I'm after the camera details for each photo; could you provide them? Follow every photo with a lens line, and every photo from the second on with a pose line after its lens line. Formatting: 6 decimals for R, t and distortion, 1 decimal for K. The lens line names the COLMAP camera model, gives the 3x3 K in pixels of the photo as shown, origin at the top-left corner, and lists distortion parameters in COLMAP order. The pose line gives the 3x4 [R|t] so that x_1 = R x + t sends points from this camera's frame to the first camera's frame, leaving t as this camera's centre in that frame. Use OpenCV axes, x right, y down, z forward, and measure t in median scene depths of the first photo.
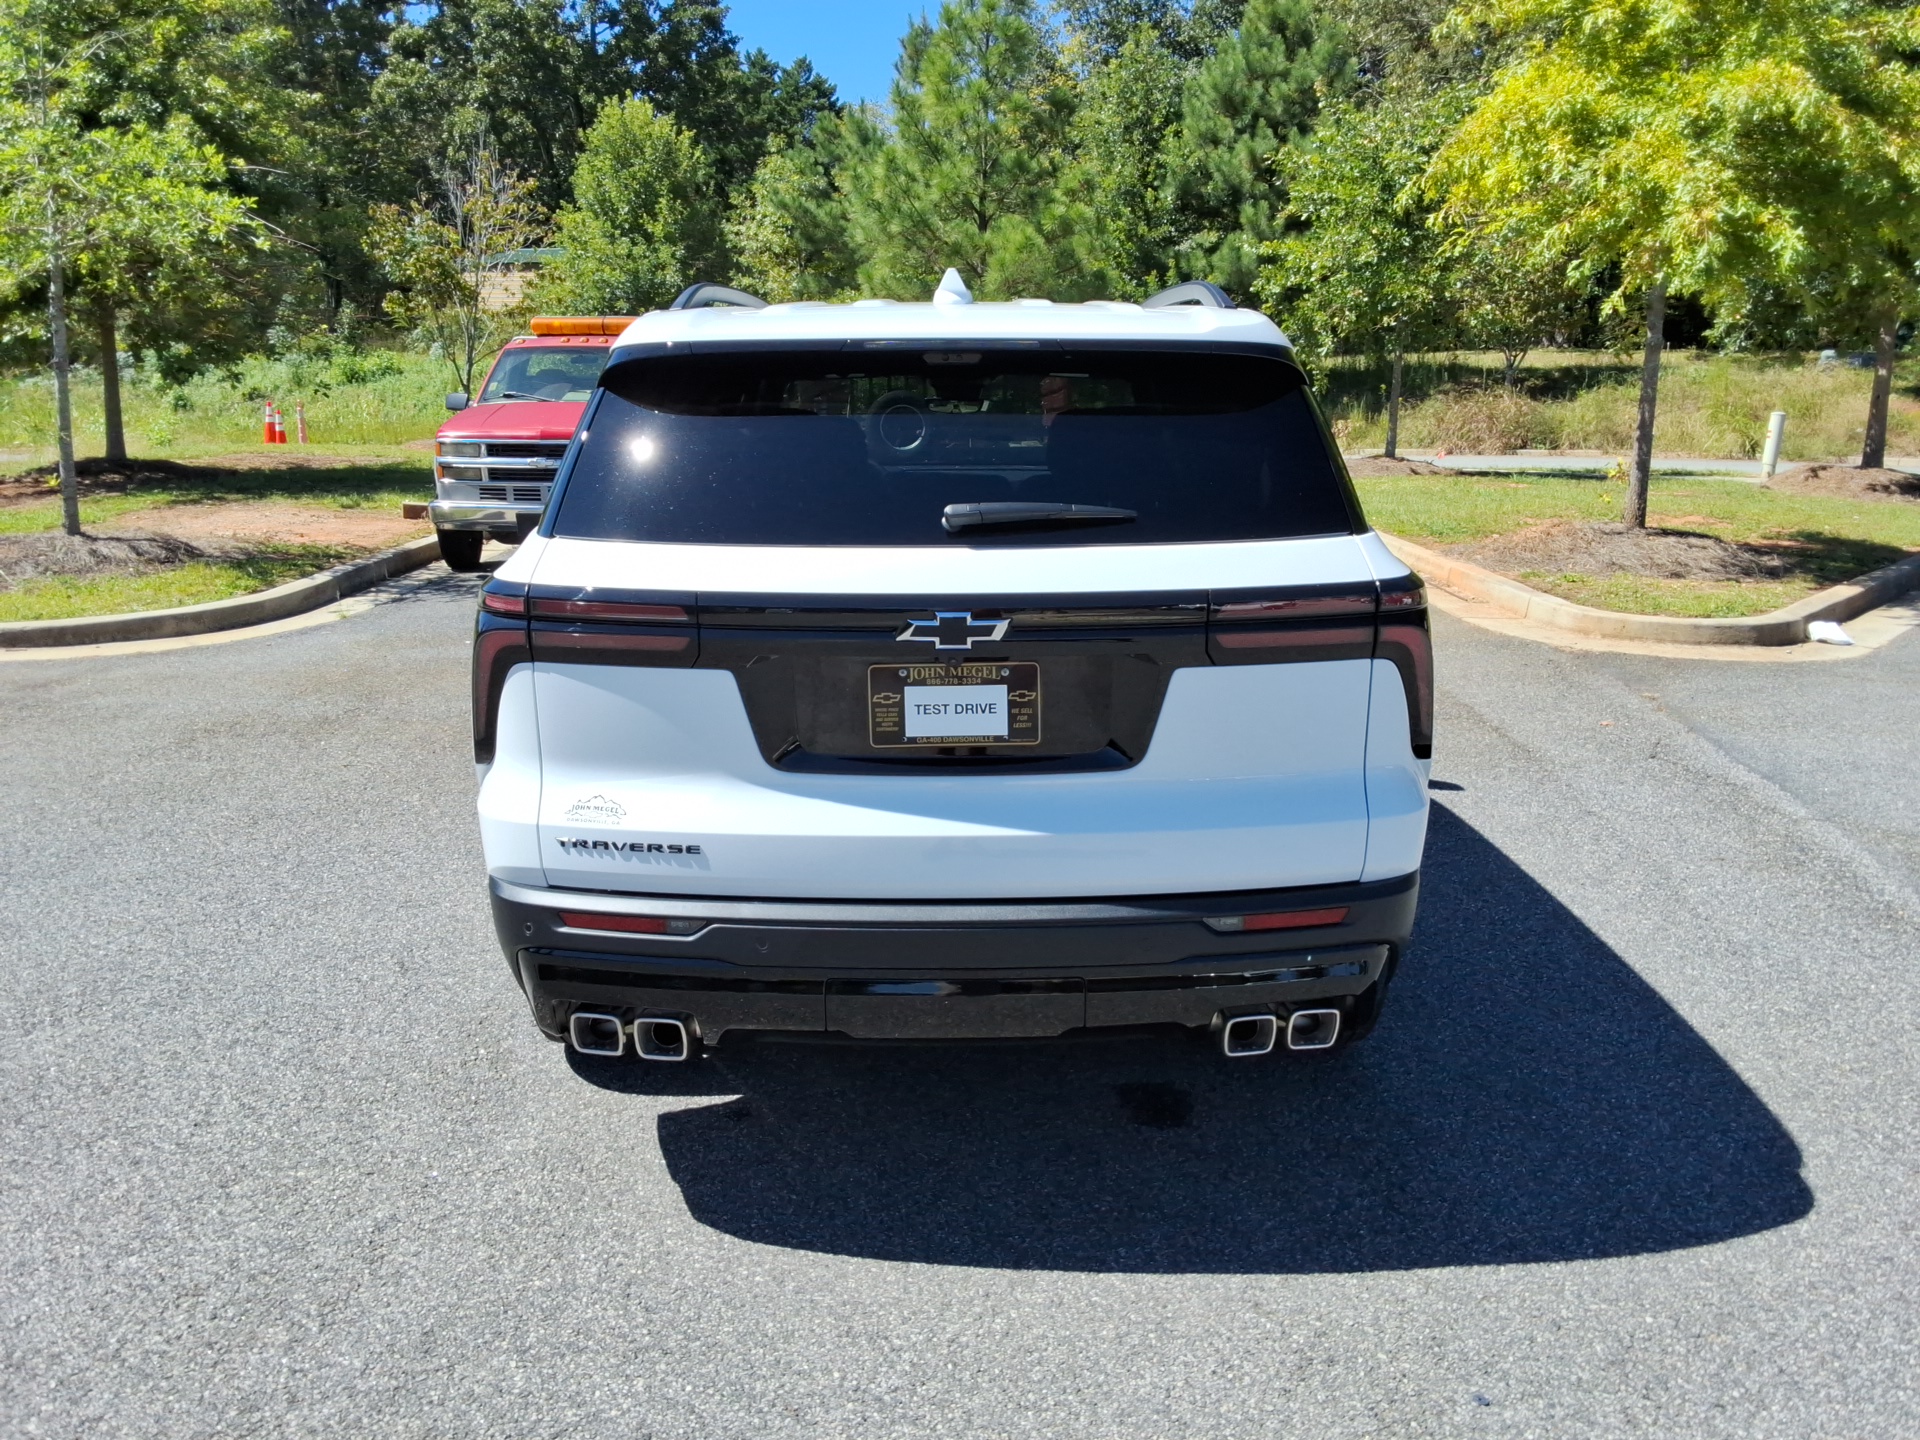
lens RADIAL K [[1534.8, 0, 976.1], [0, 1534.8, 711.9], [0, 0, 1]] dist [0.080911, -0.117792]
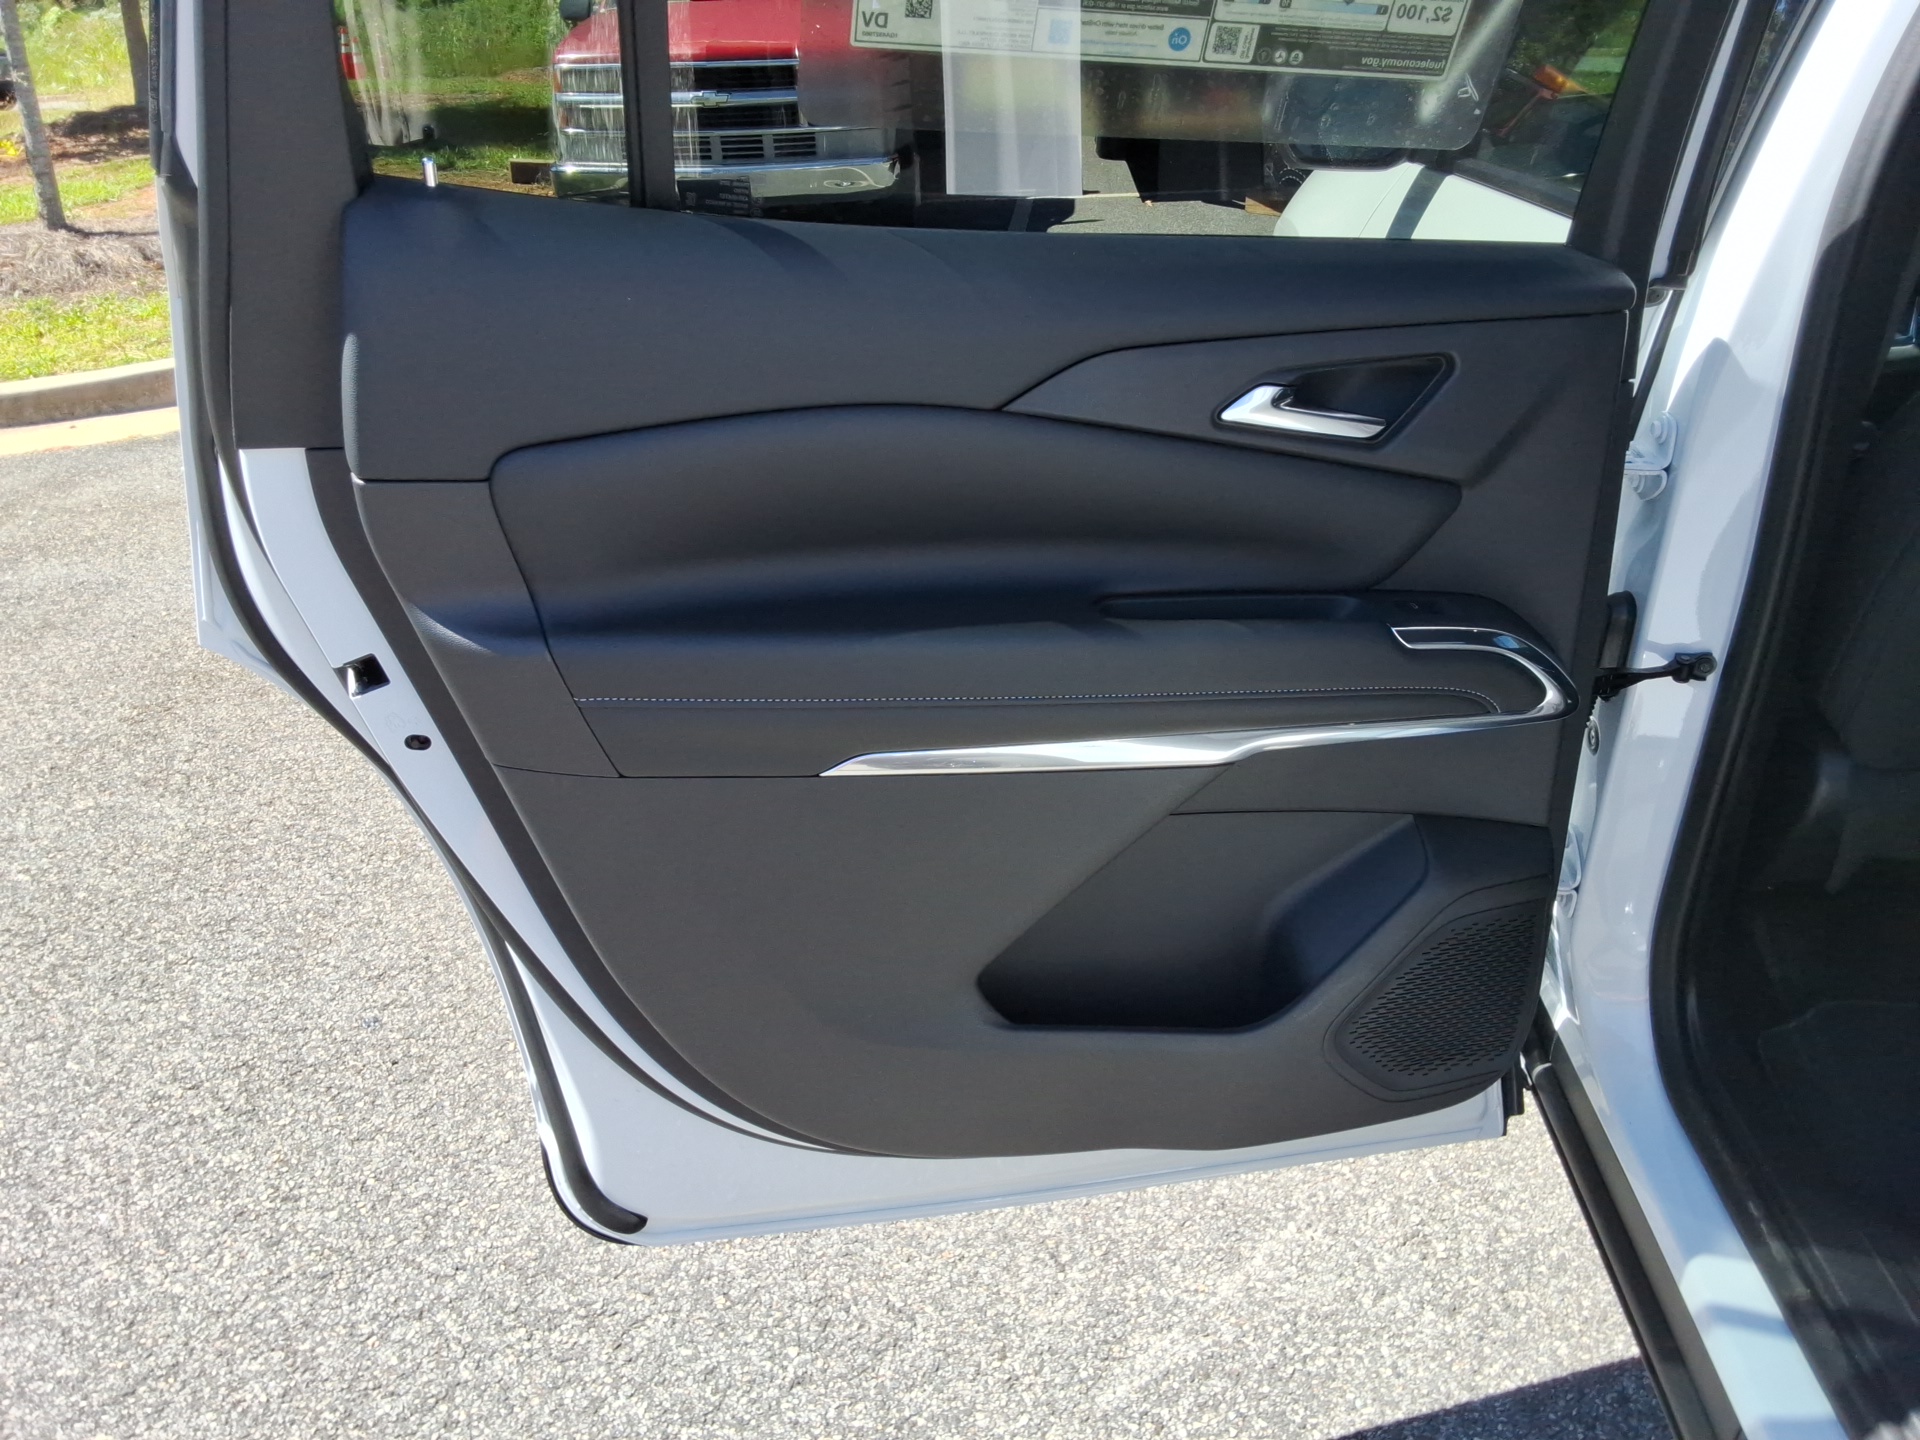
lens RADIAL K [[1534.8, 0, 970.0], [0, 1534.8, 729.0], [0, 0, 1]] dist [0.080911, -0.117792]
pose [[0.996854, 0.007479, -0.078906, -0.104944], [0.011045, 0.972717, 0.231732, -0.046866], [0.078486, -0.231874, 0.969574, 0.273339]]
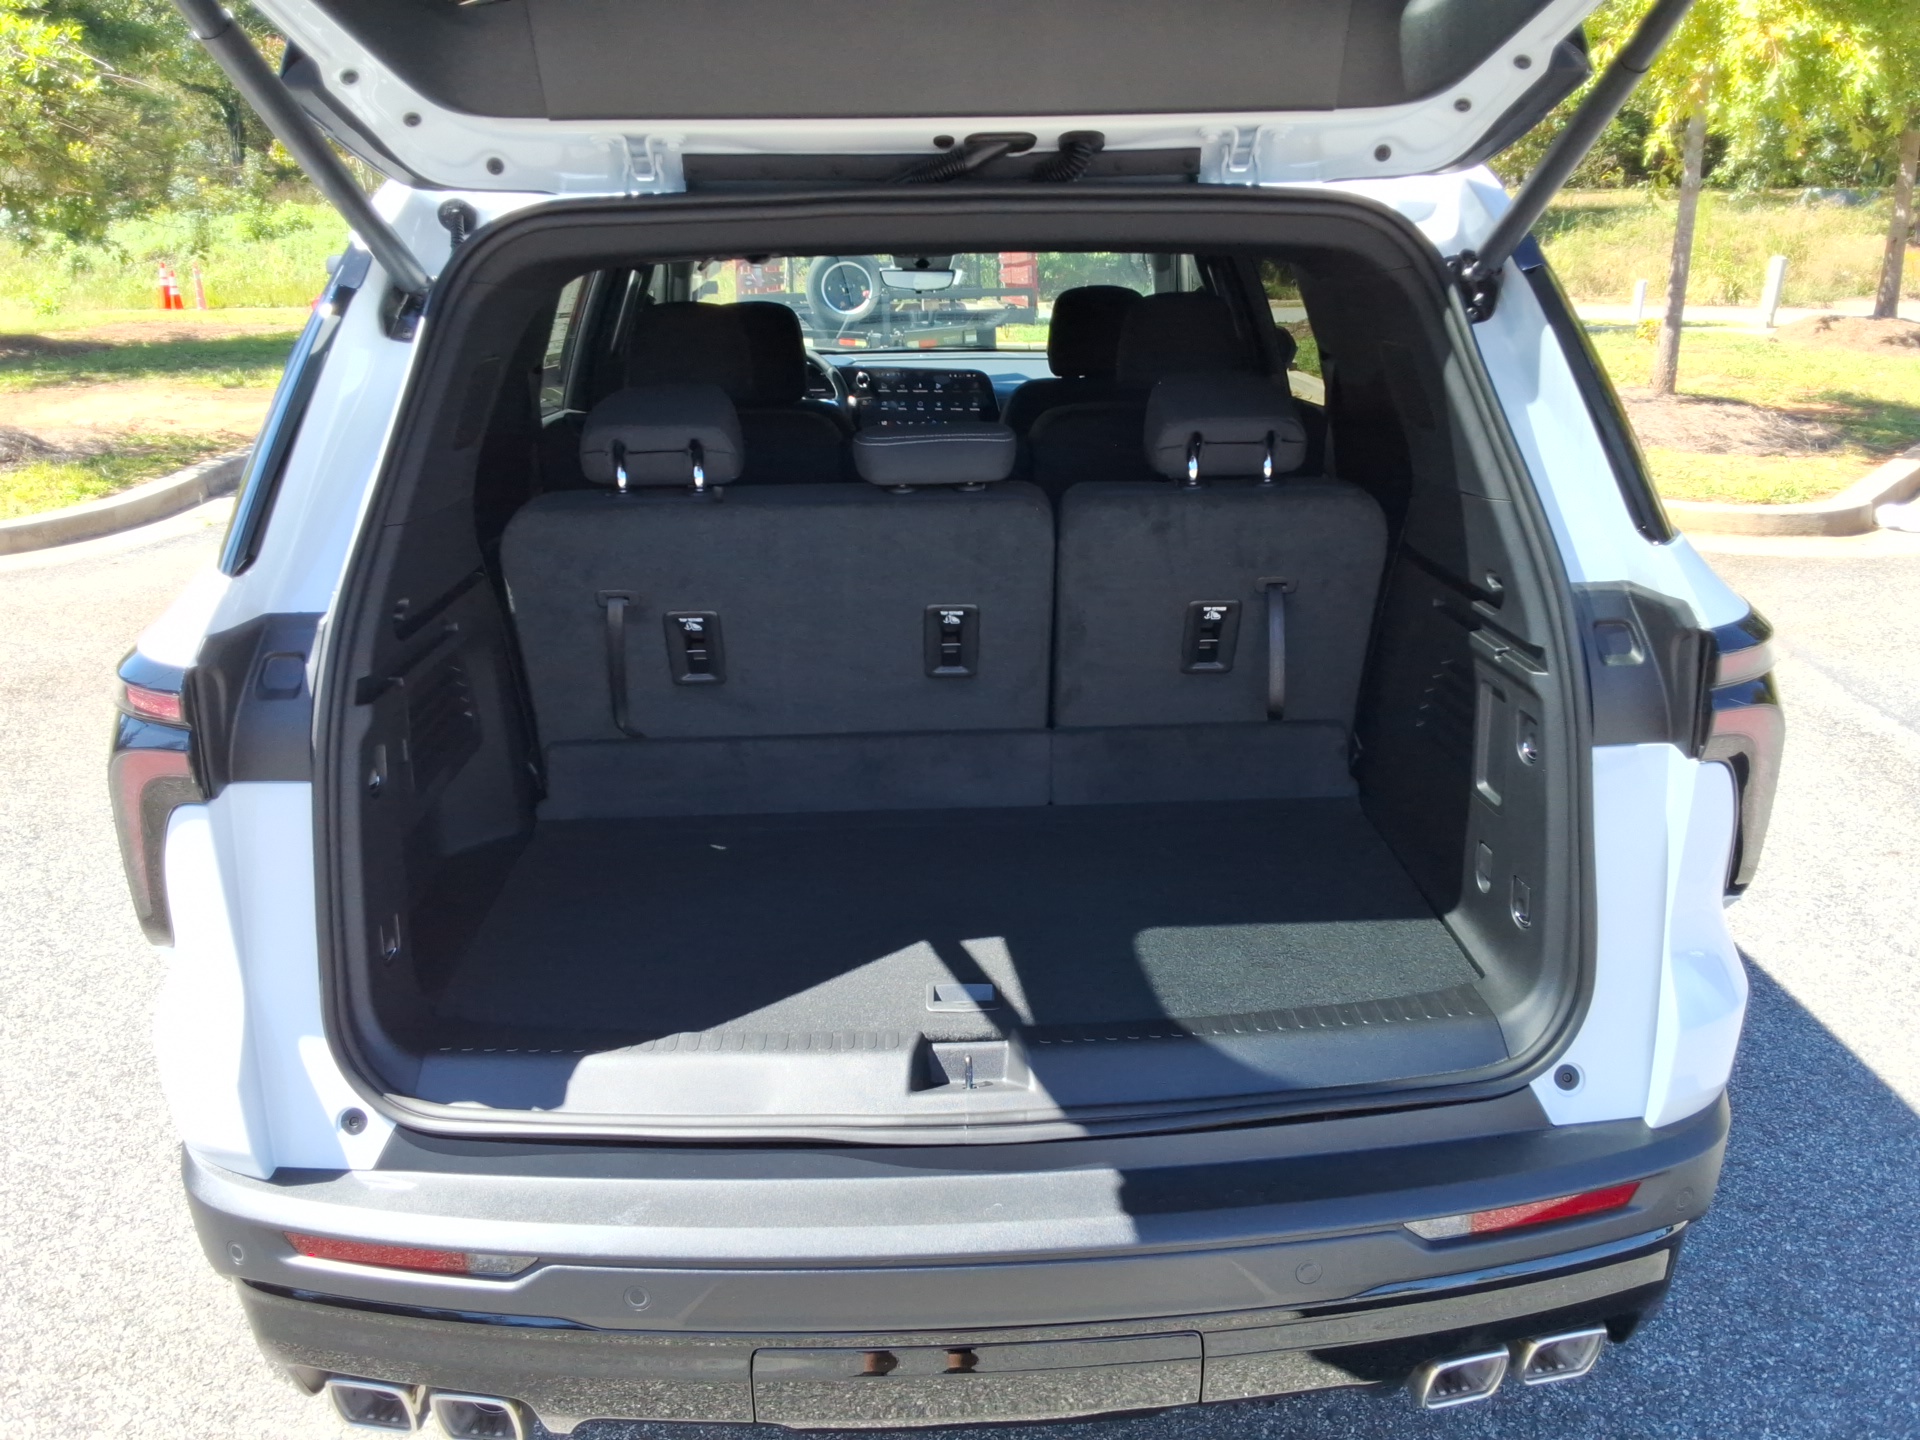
lens RADIAL K [[1534.8, 0, 986.1], [0, 1534.8, 719.7], [0, 0, 1]] dist [0.080911, -0.117792]
pose [[0.999180, -0.022110, 0.033911, -0.004838], [0.018745, 0.995156, 0.096504, -0.022673], [-0.035880, -0.095789, 0.994755, 0.087756]]
